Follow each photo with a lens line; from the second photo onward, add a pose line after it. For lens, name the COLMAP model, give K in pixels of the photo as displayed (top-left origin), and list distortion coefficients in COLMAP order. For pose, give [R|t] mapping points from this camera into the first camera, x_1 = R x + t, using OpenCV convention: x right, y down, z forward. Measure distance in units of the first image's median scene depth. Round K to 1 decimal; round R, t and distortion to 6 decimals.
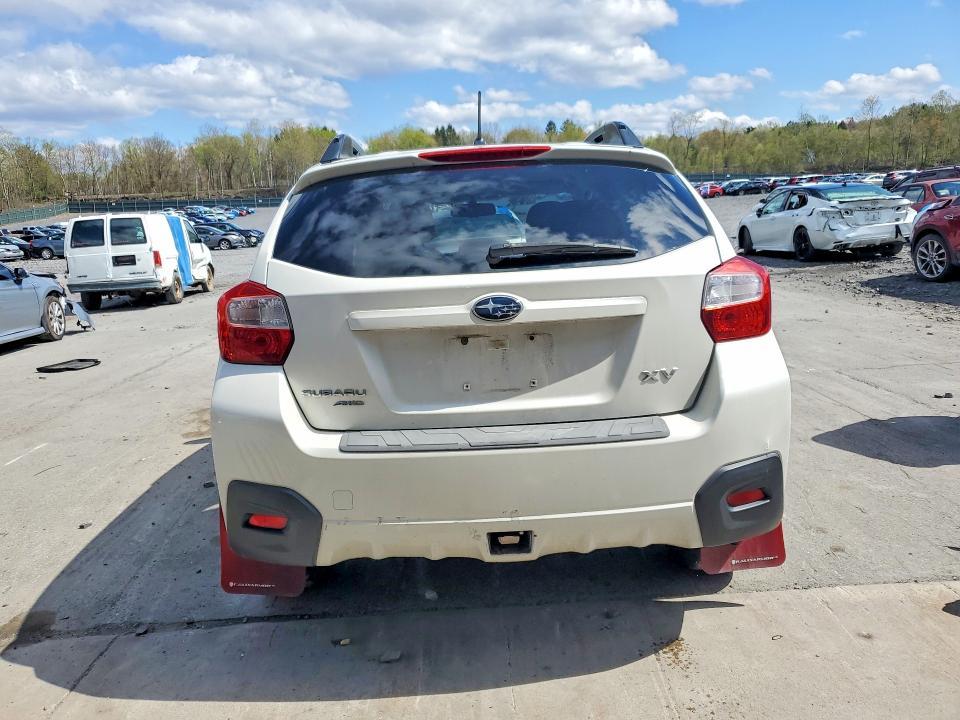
lens RADIAL K [[776.6, 0, 474.5], [0, 776.6, 360.8], [0, 0, 1]] dist [0.029404, -0.014627]
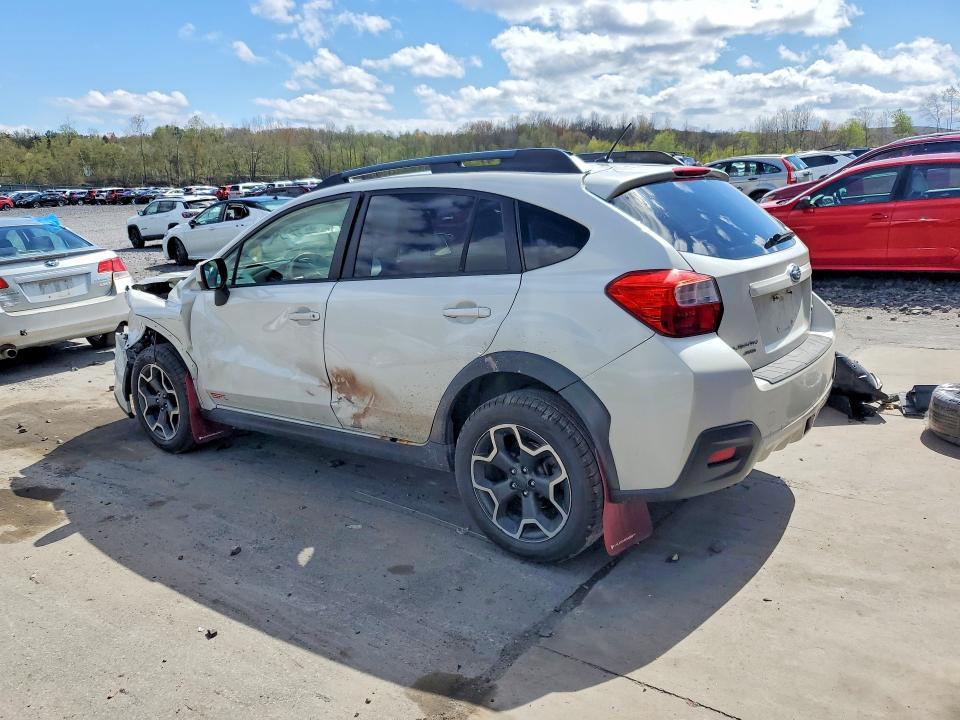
lens RADIAL K [[776.6, 0, 475.7], [0, 776.6, 360.3], [0, 0, 1]] dist [0.029404, -0.014627]
pose [[0.611313, -0.150822, 0.776884, -0.229292], [0.164329, 0.984467, 0.061815, -0.014139], [-0.774140, 0.089876, 0.626602, 0.078257]]
